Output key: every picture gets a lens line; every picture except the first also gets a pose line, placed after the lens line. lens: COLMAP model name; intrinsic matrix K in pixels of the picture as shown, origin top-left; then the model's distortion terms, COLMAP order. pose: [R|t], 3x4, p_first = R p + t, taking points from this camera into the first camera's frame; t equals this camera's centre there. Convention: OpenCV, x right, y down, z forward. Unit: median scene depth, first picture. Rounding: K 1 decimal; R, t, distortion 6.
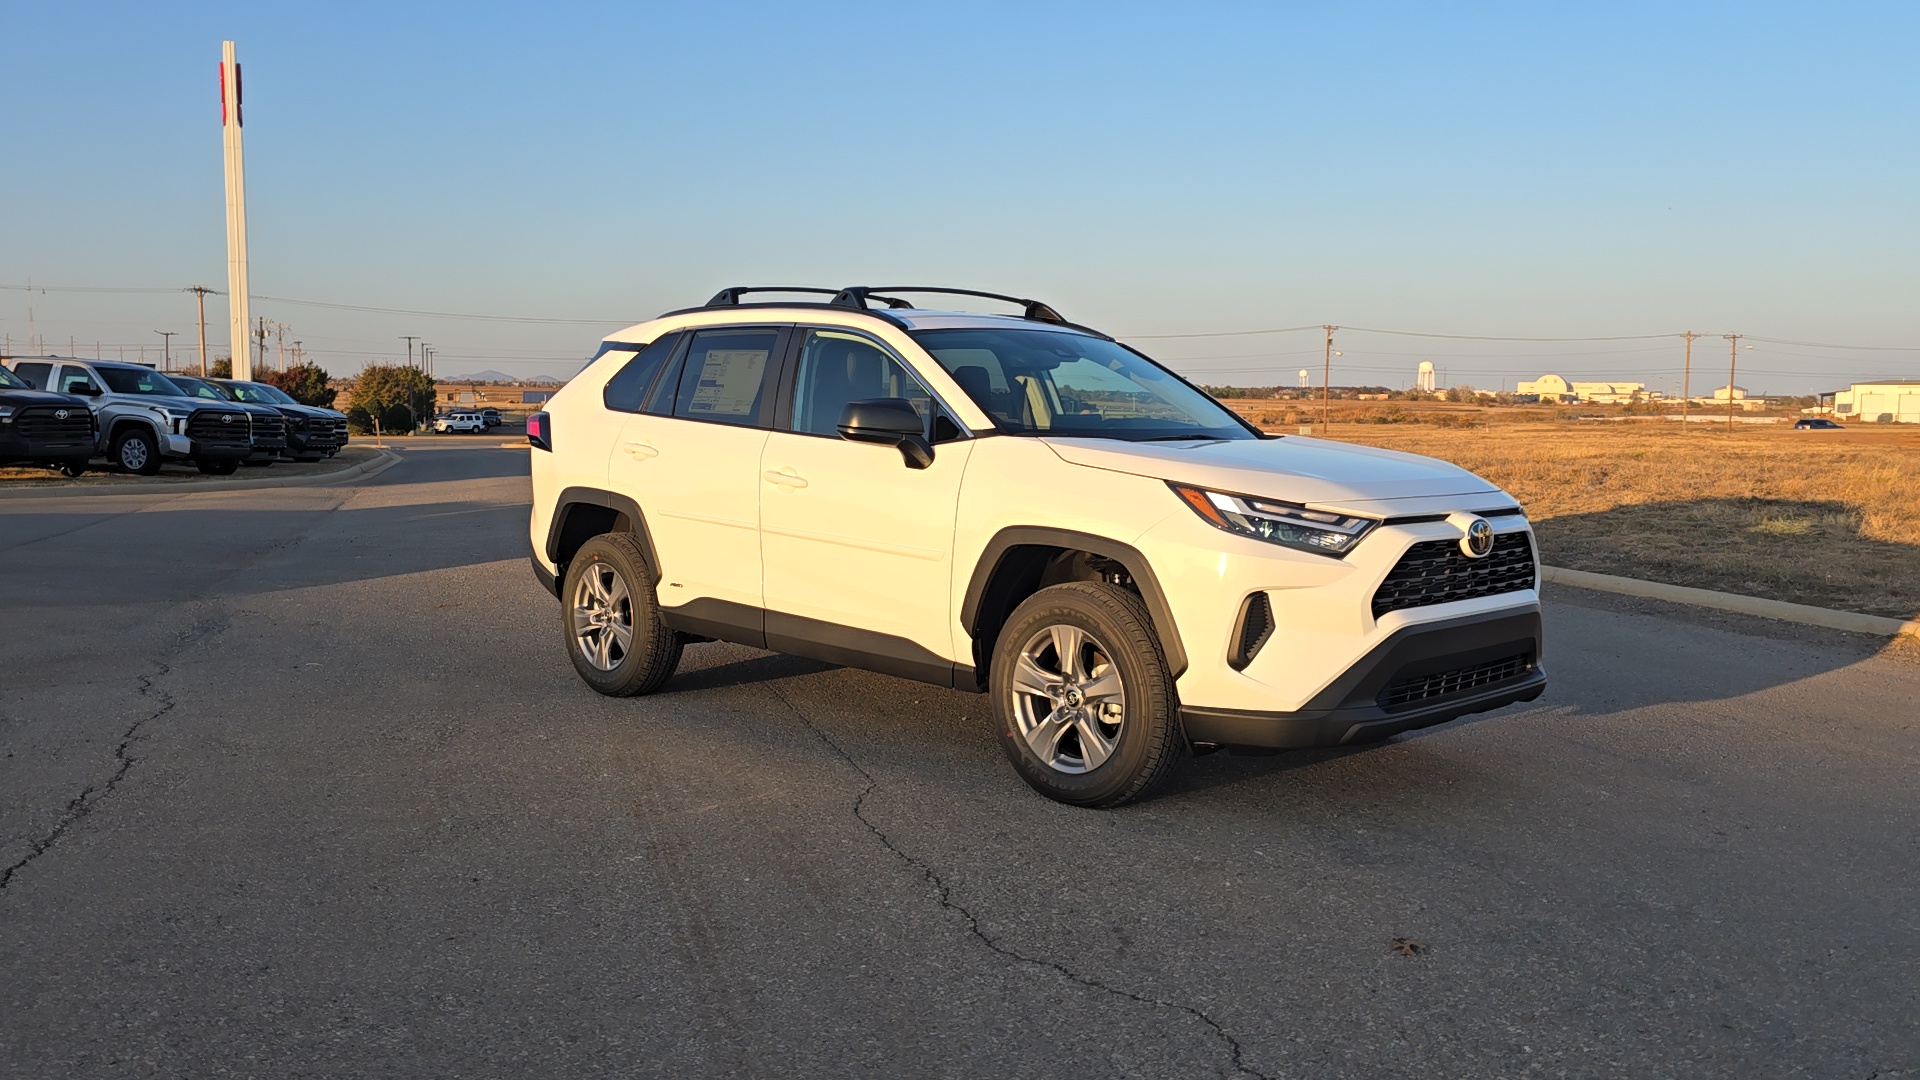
lens RADIAL K [[1590.2, 0, 969.3], [0, 1590.2, 542.9], [0, 0, 1]] dist [-0.005253, -0.004453]
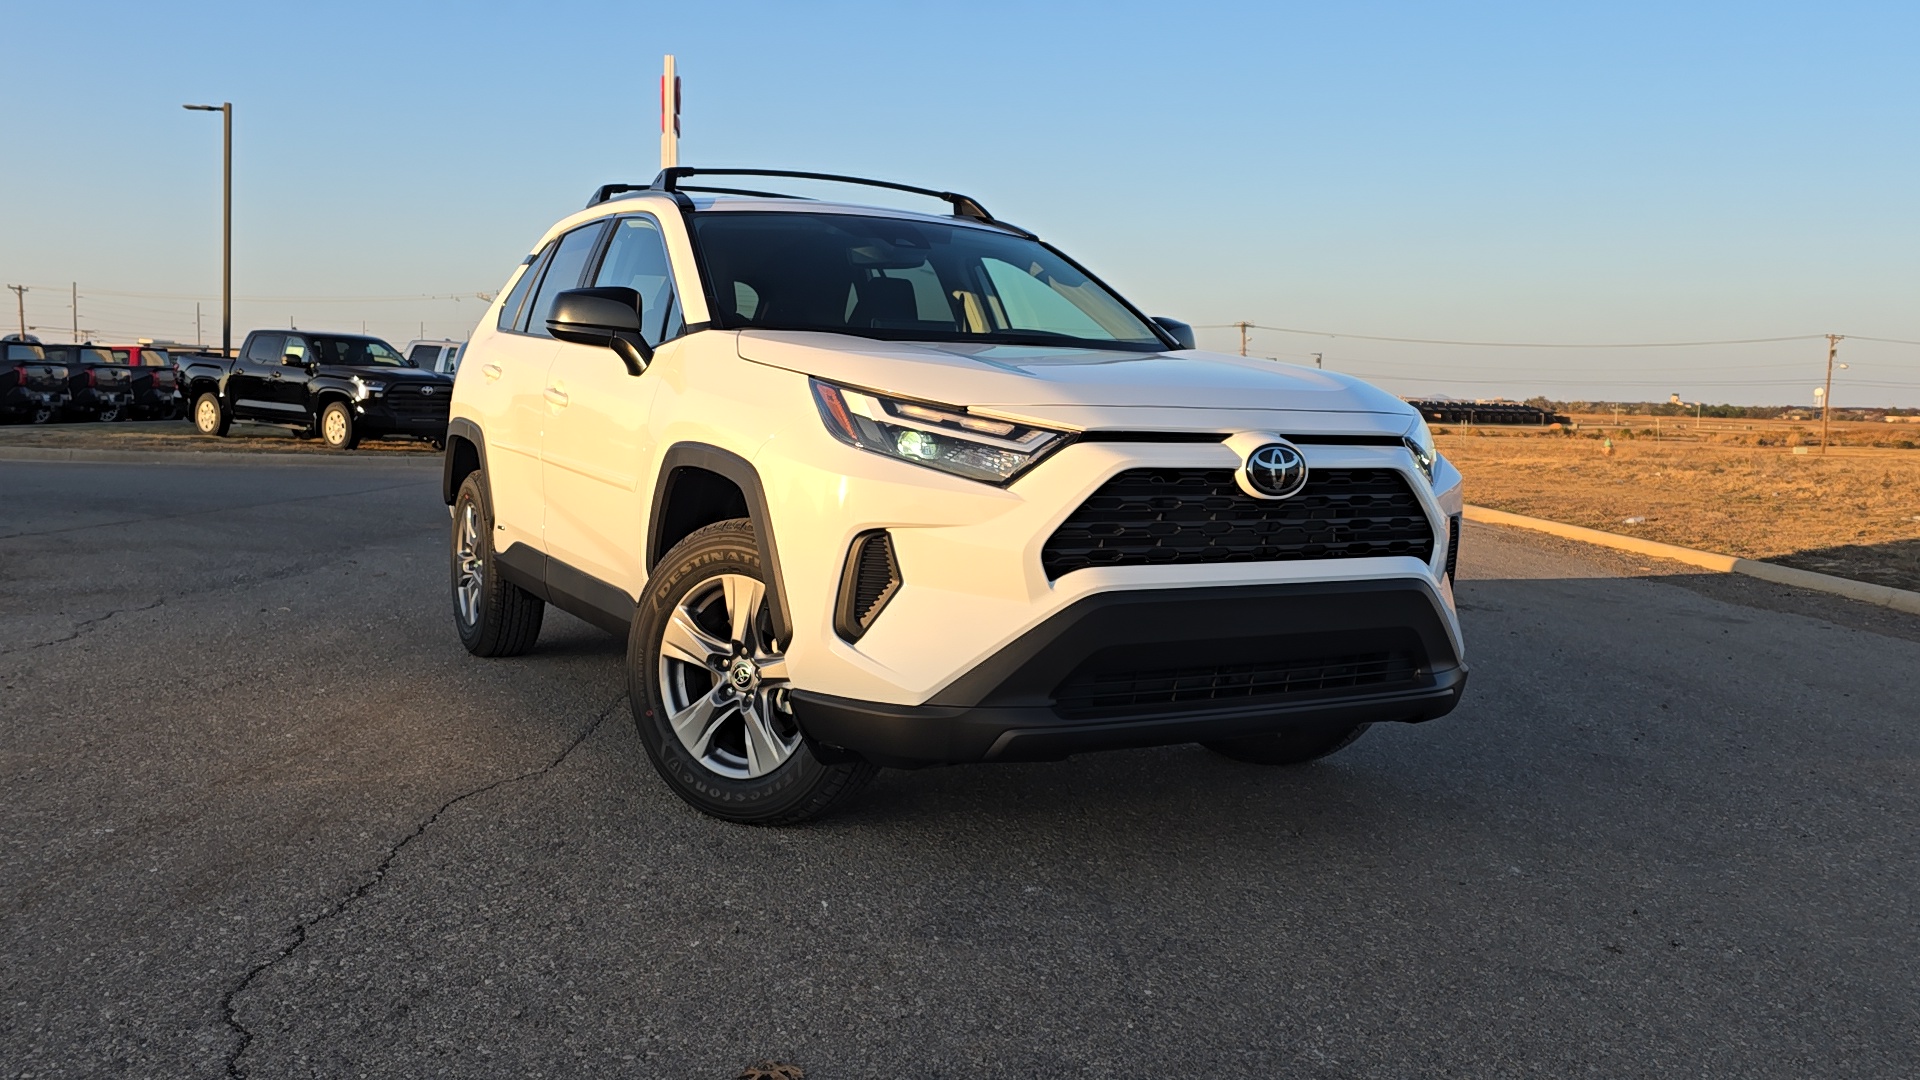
lens RADIAL K [[1590.2, 0, 969.3], [0, 1590.2, 542.9], [0, 0, 1]] dist [-0.005253, -0.004453]
pose [[0.960248, 0.037831, -0.276572, 0.281963], [-0.039080, 0.999236, 0.000998, 0.023320], [0.276398, 0.009850, 0.960993, 0.236537]]
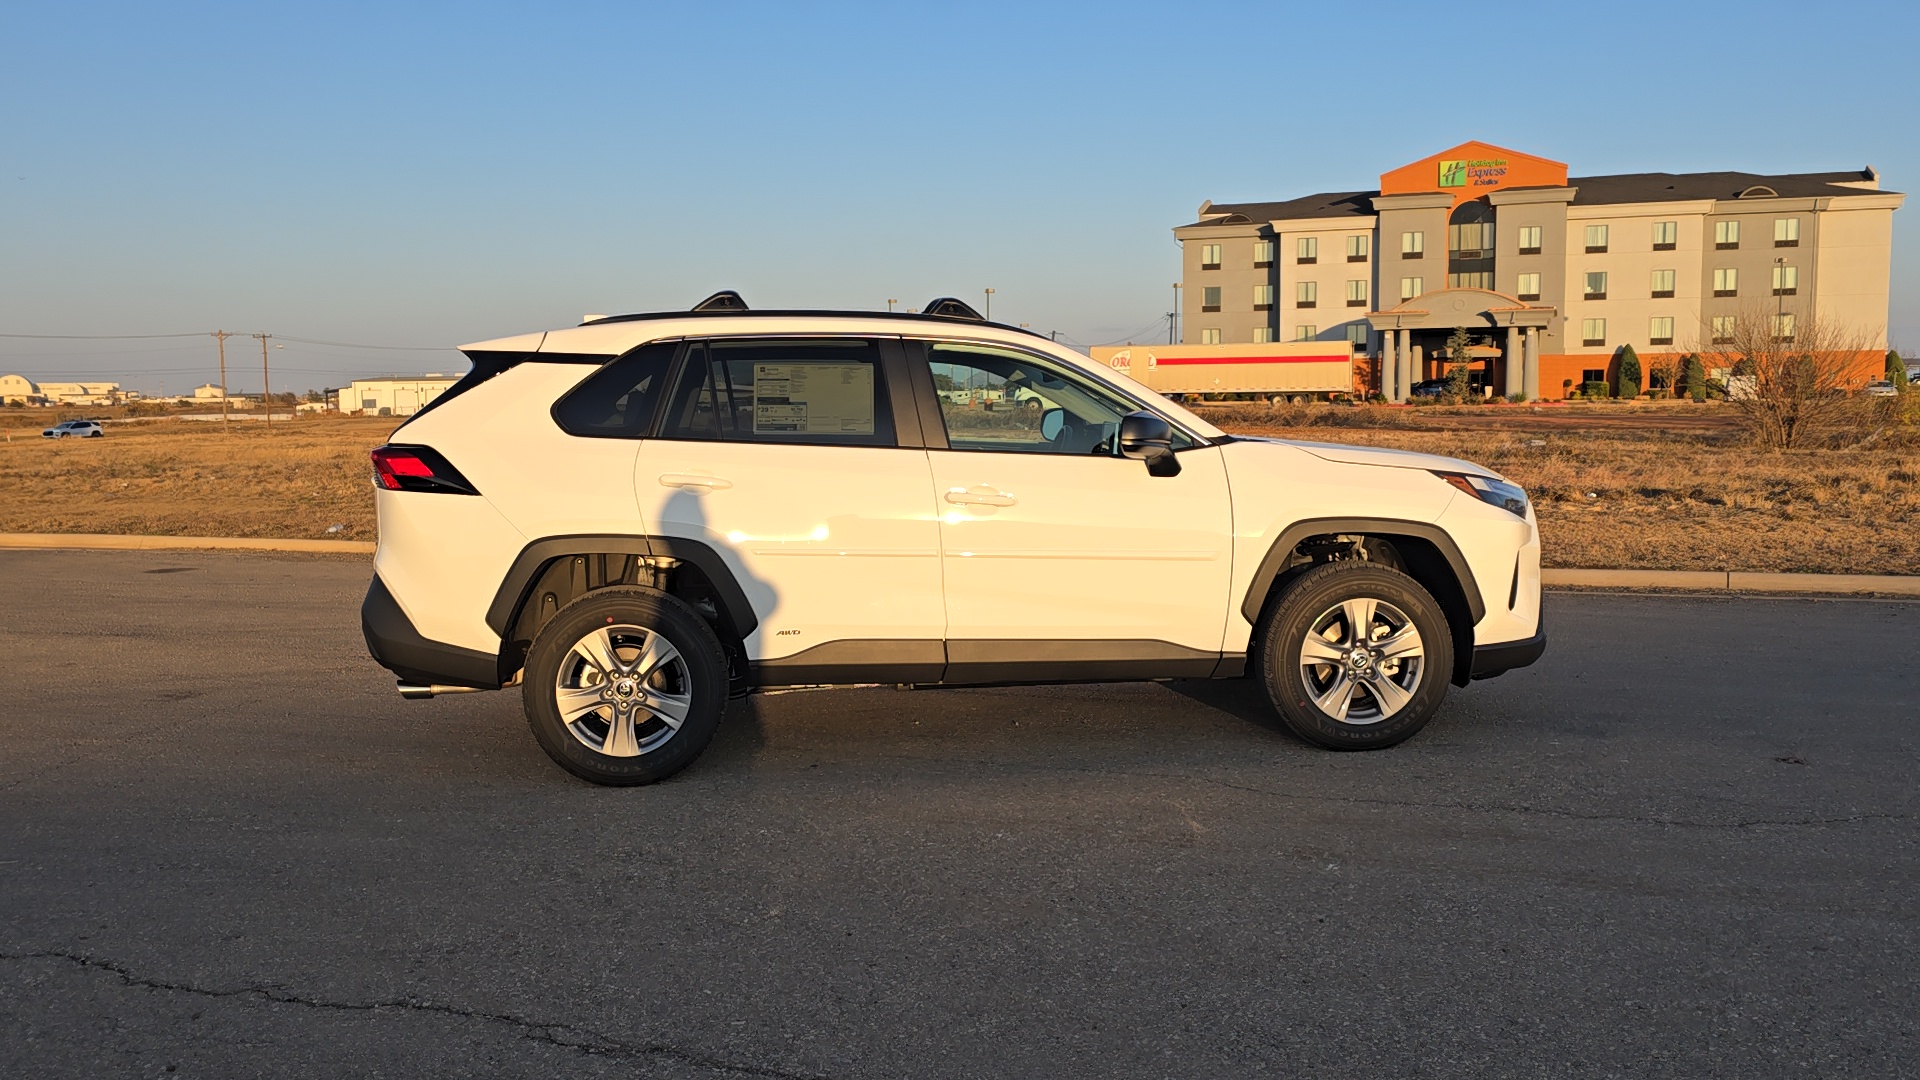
lens RADIAL K [[1598.1, 0, 960.0], [0, 1598.1, 540.0], [0, 0, 1]] dist [-0.001640, 0.003049]
pose [[0.627220, -0.089990, 0.773625, -0.768380], [0.090916, 0.994971, 0.042027, -0.050702], [-0.773517, 0.043975, 0.632248, 0.357209]]
